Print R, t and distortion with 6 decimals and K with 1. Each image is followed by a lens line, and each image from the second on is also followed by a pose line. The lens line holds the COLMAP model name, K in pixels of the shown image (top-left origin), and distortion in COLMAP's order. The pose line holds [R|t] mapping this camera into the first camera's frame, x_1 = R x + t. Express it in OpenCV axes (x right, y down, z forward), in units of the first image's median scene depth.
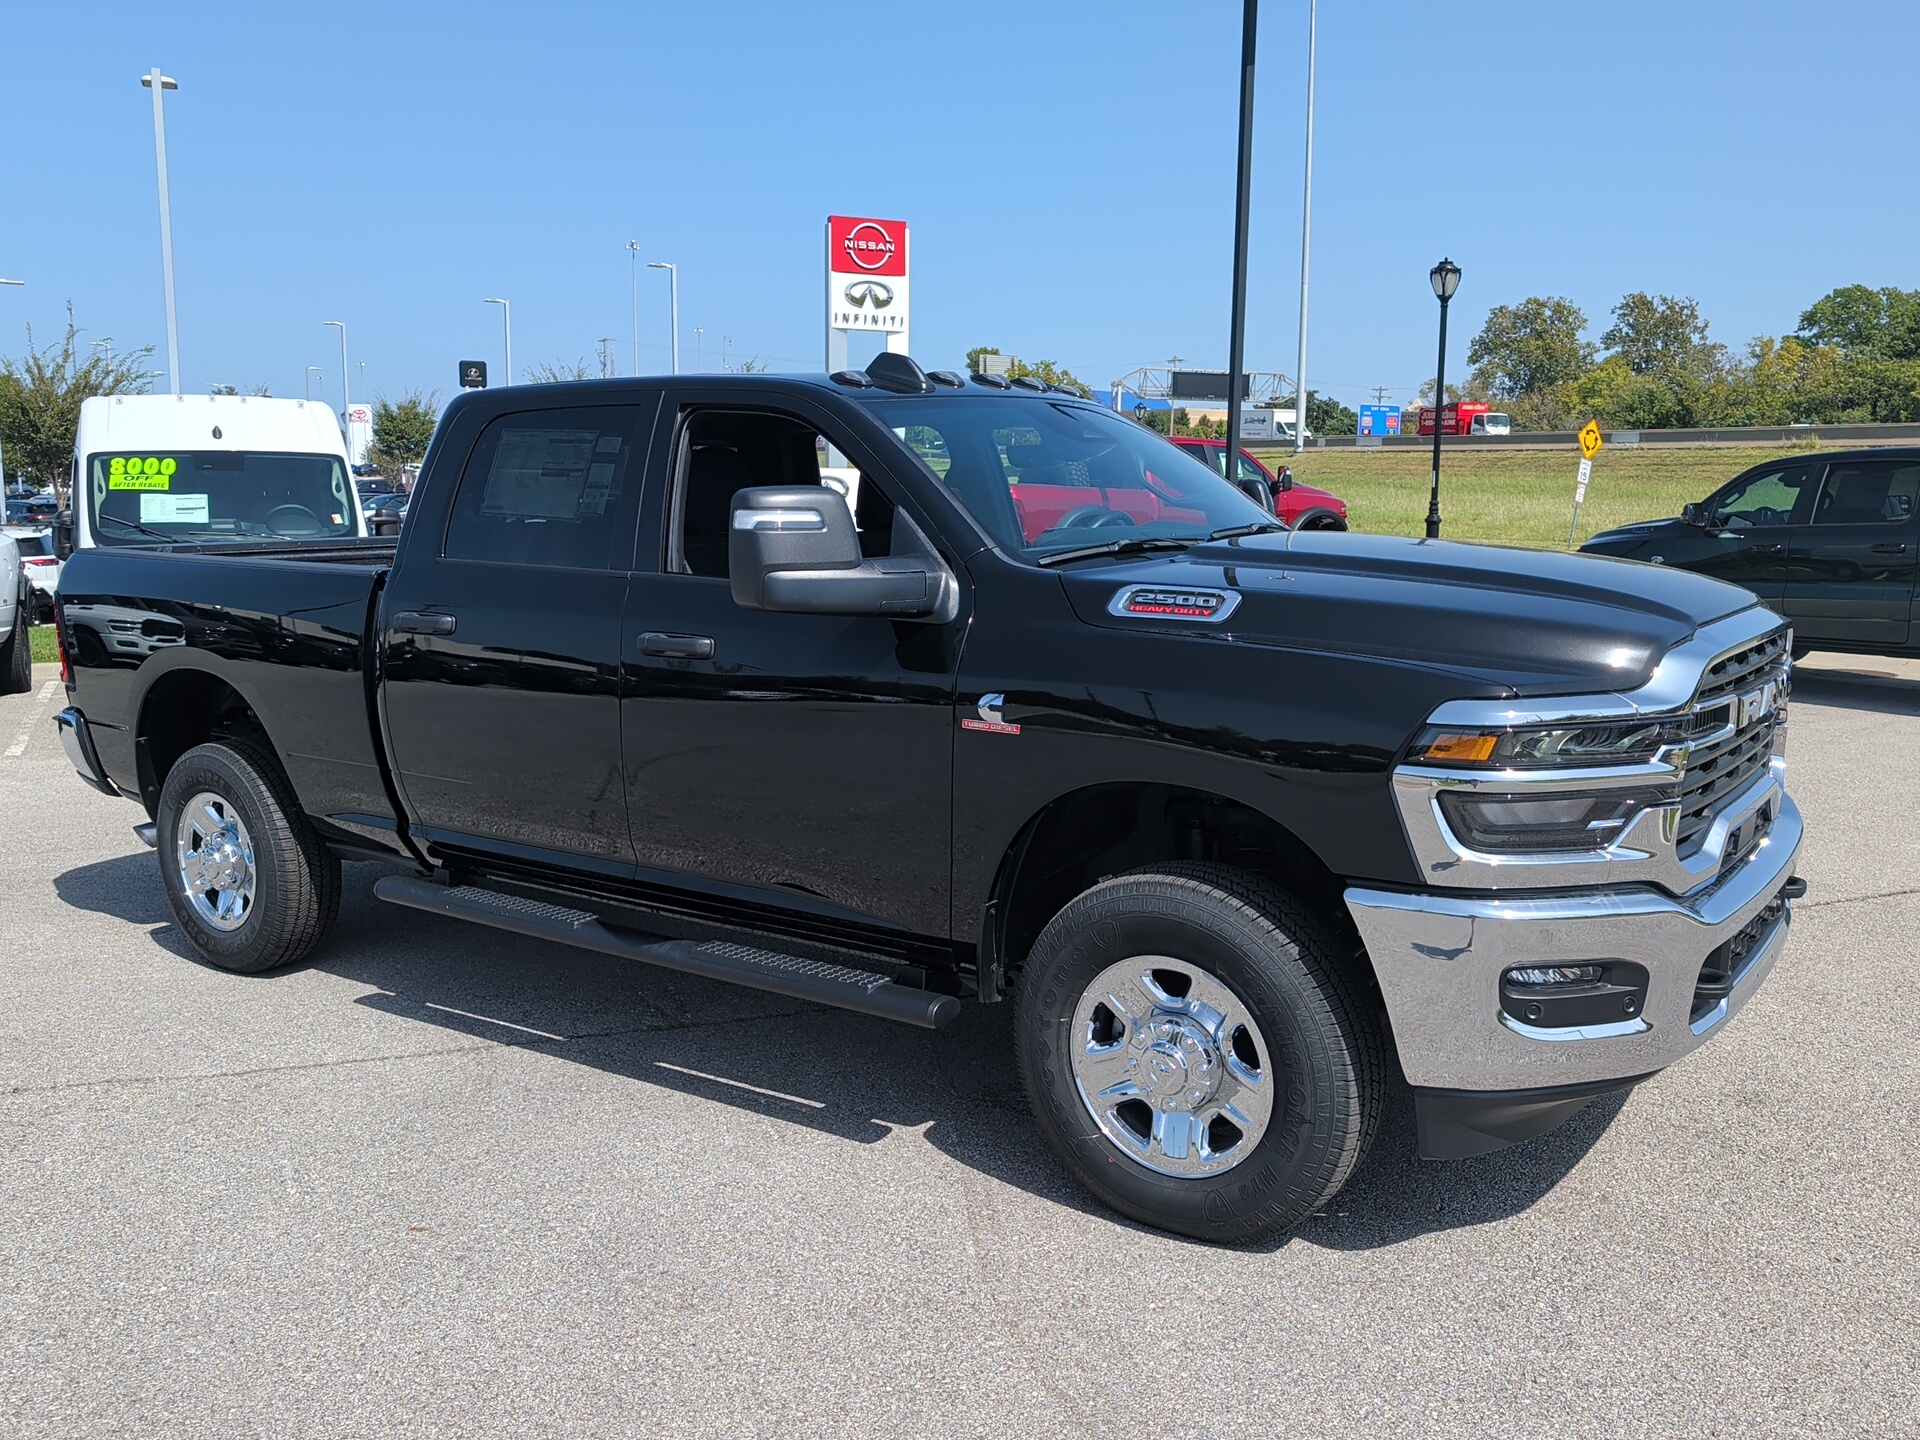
lens RADIAL K [[1594.6, 0, 950.4], [0, 1594.6, 723.0], [0, 0, 1]] dist [0.056777, -0.118834]
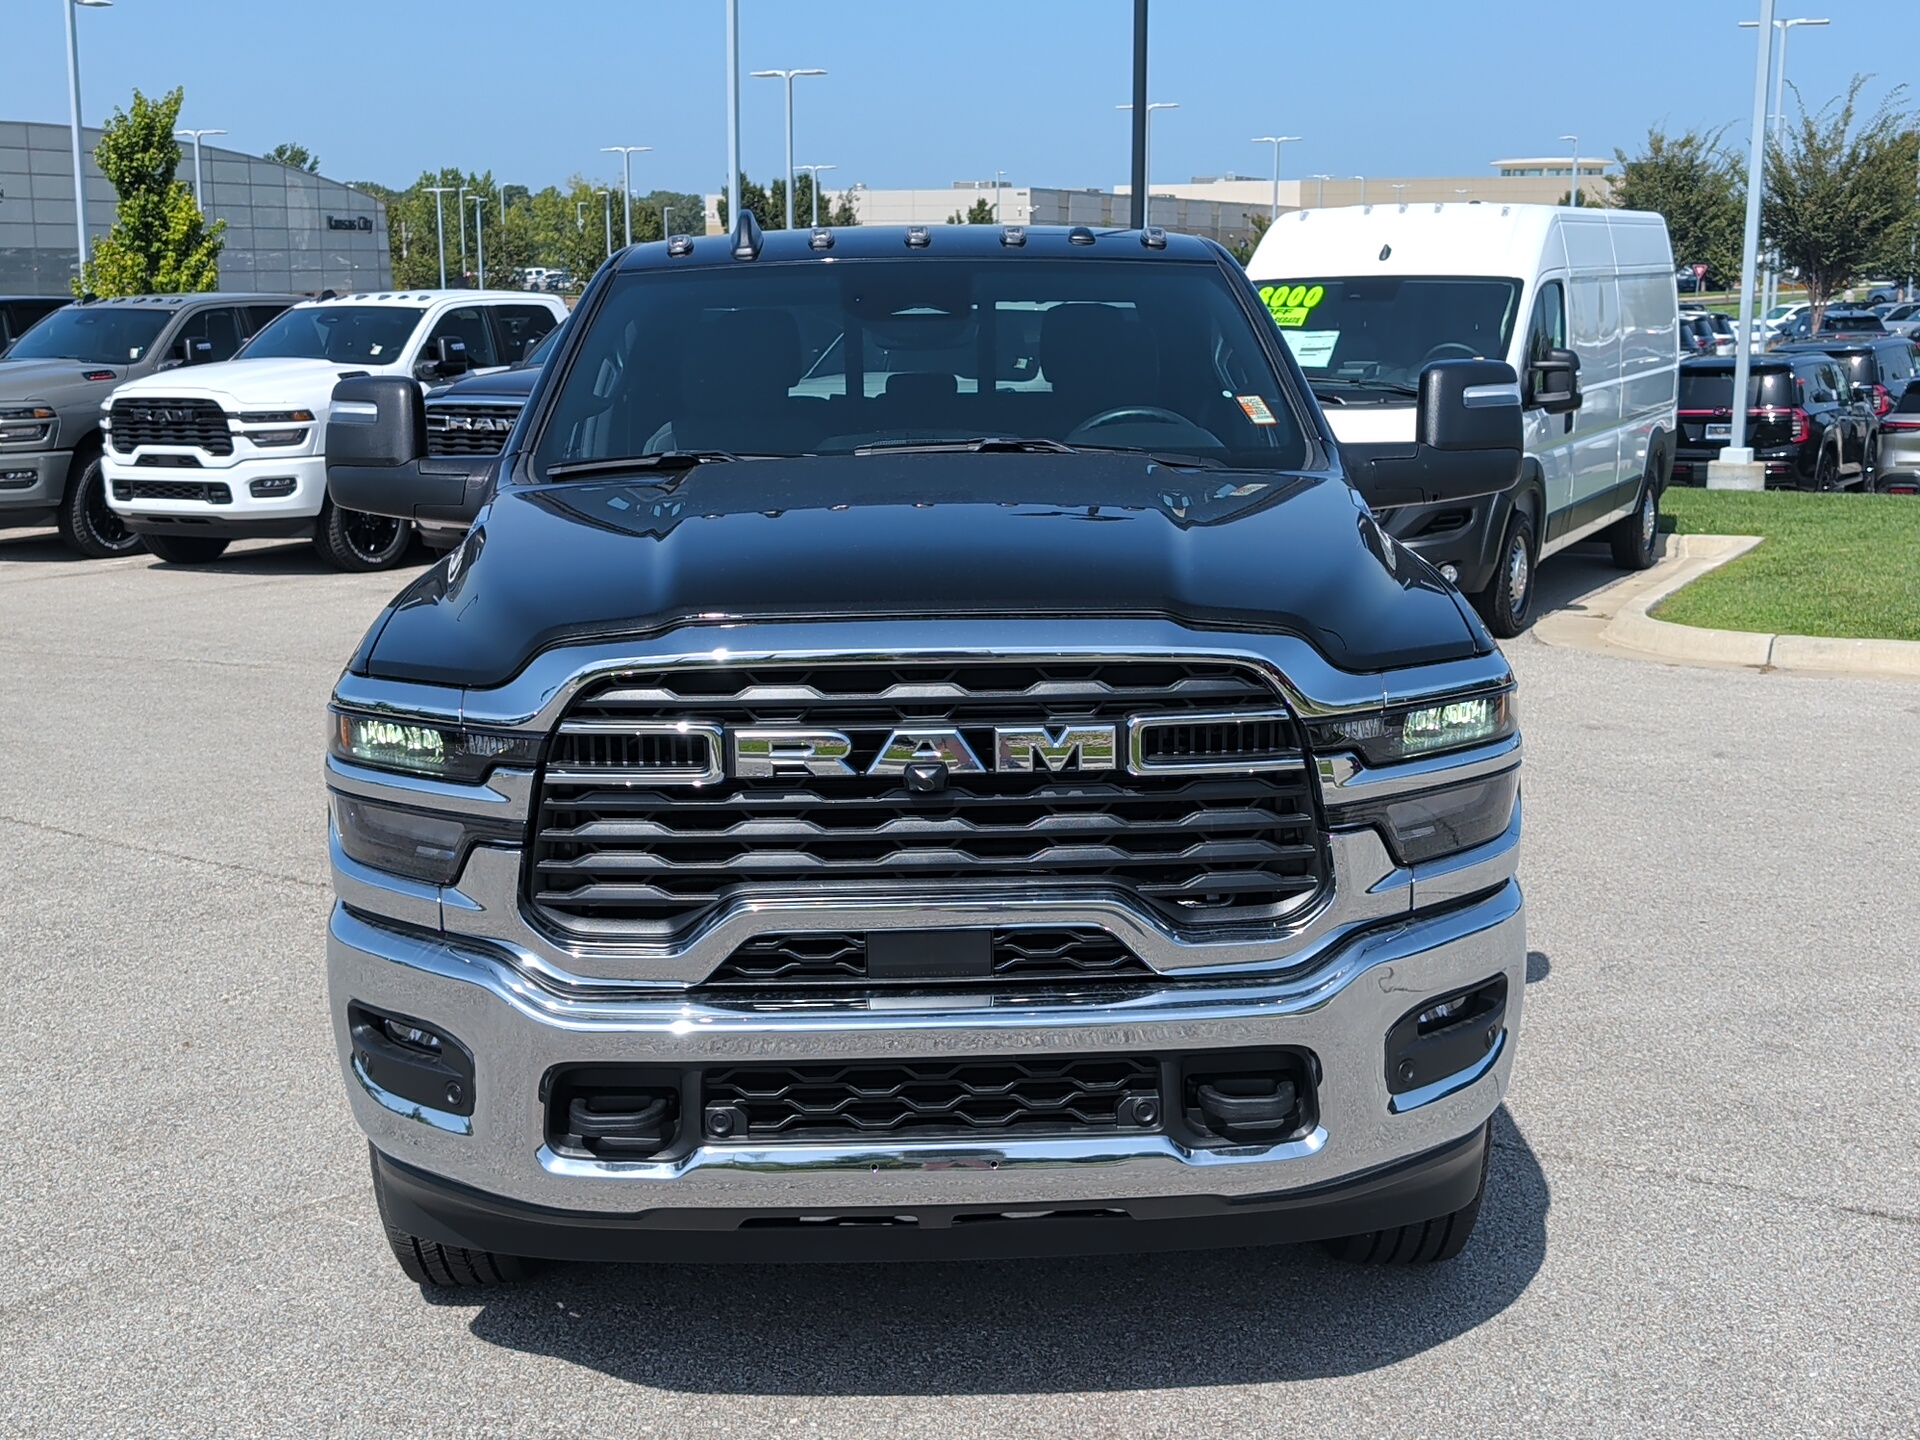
lens RADIAL K [[2295.7, 0, 956.5], [0, 2295.7, 718.3], [0, 0, 1]] dist [0.116295, -0.340277]
pose [[0.606060, 0.139269, -0.783132, 0.798183], [-0.109108, 0.989802, 0.091585, -0.074001], [0.787900, 0.029940, 0.615074, 0.285366]]
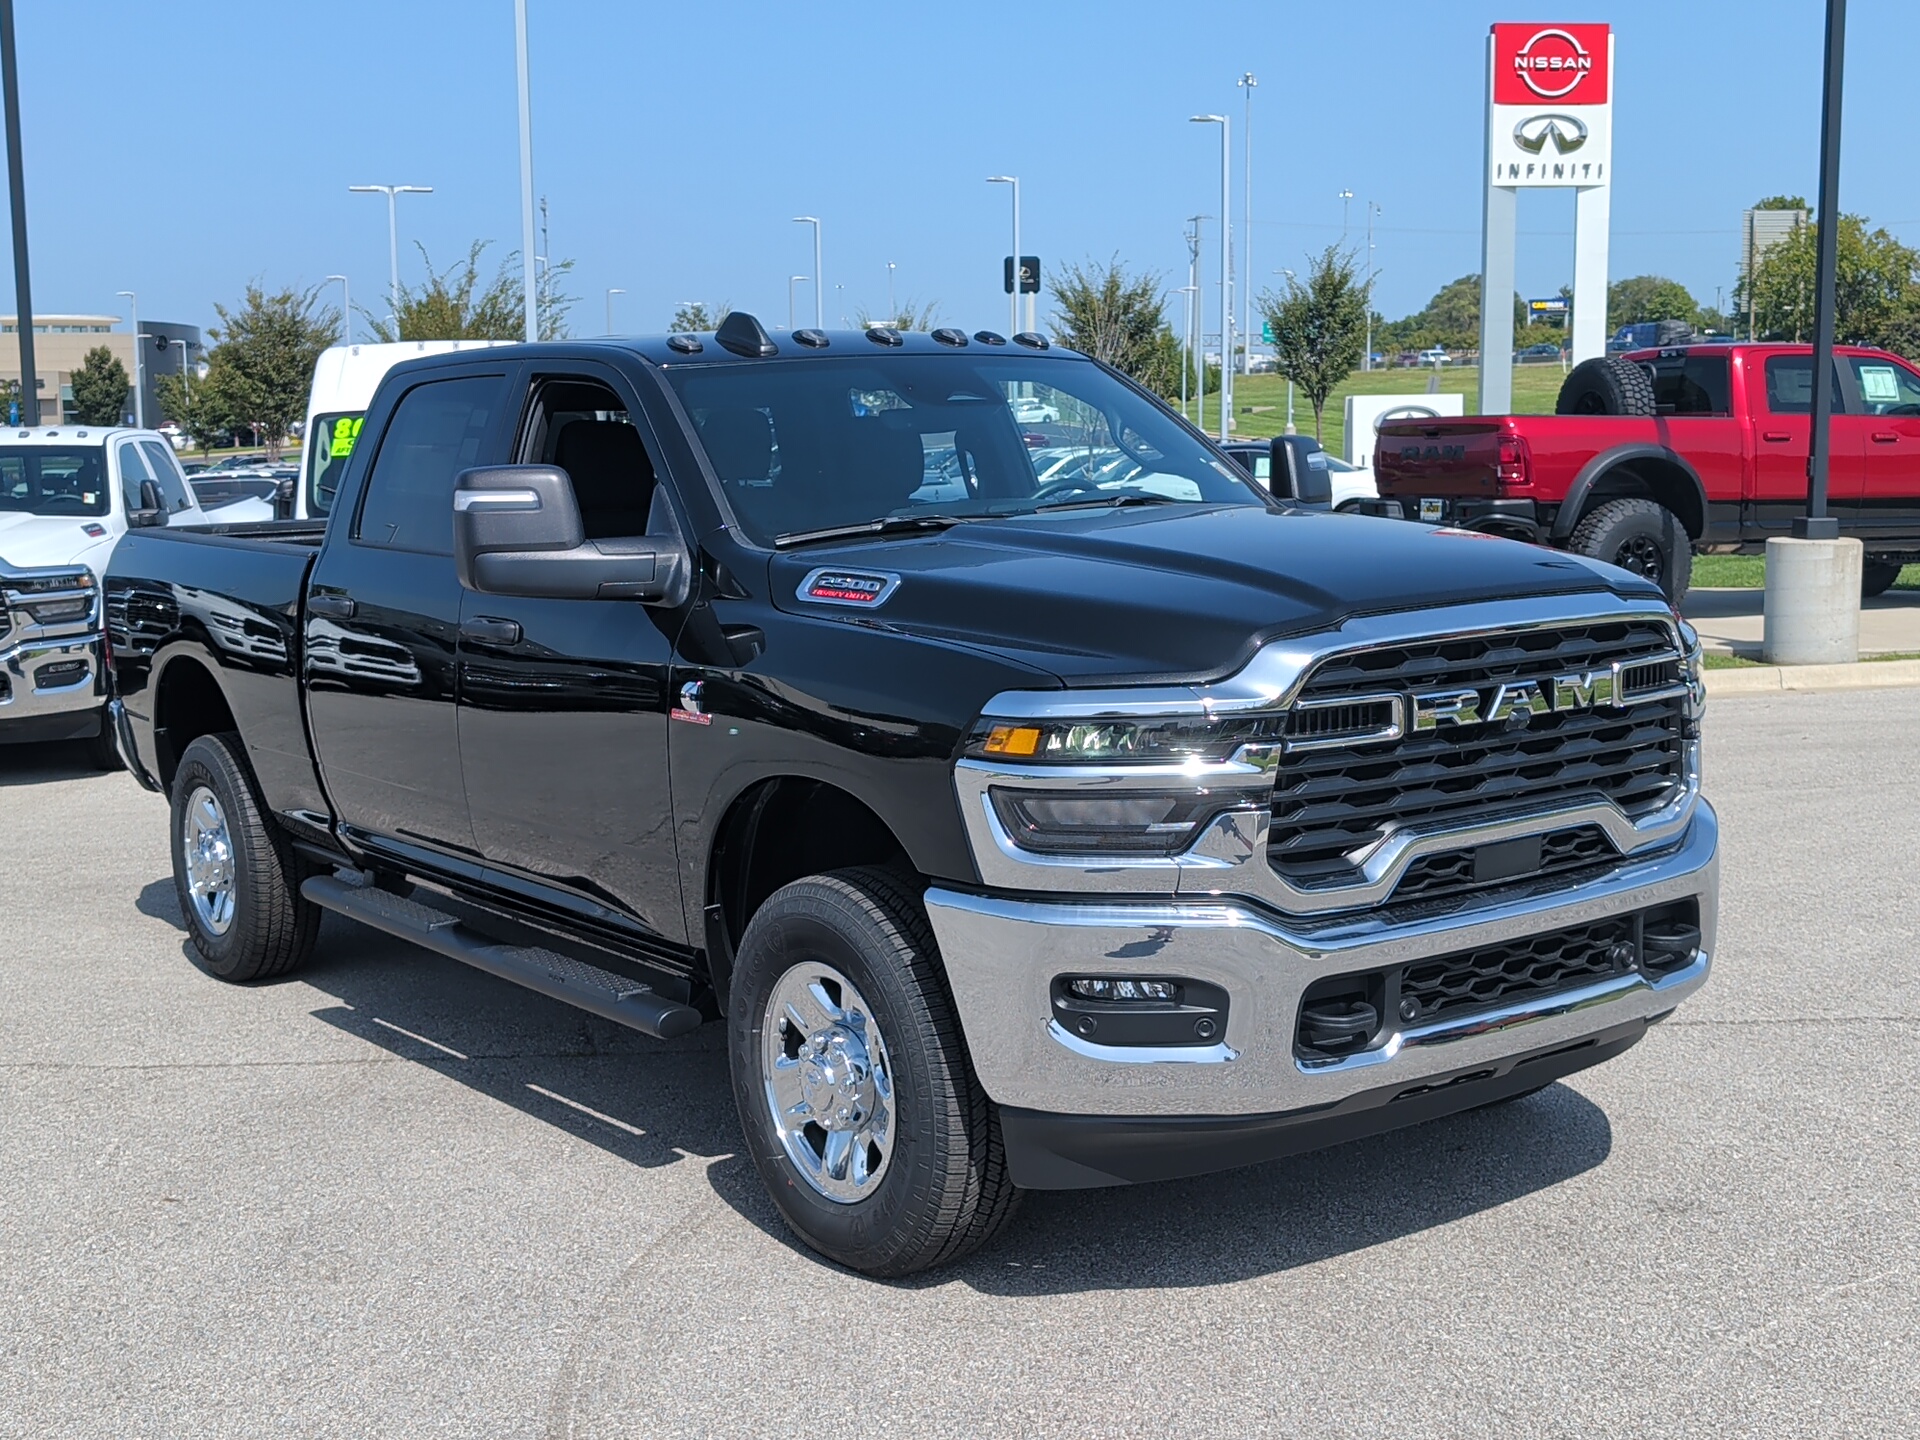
lens RADIAL K [[2295.7, 0, 956.5], [0, 2295.7, 718.3], [0, 0, 1]] dist [0.116295, -0.340277]
pose [[0.951274, 0.018443, -0.307794, 0.387389], [-0.024159, 0.999599, -0.014771, 0.012774], [0.307398, 0.021487, 0.951338, -0.164647]]
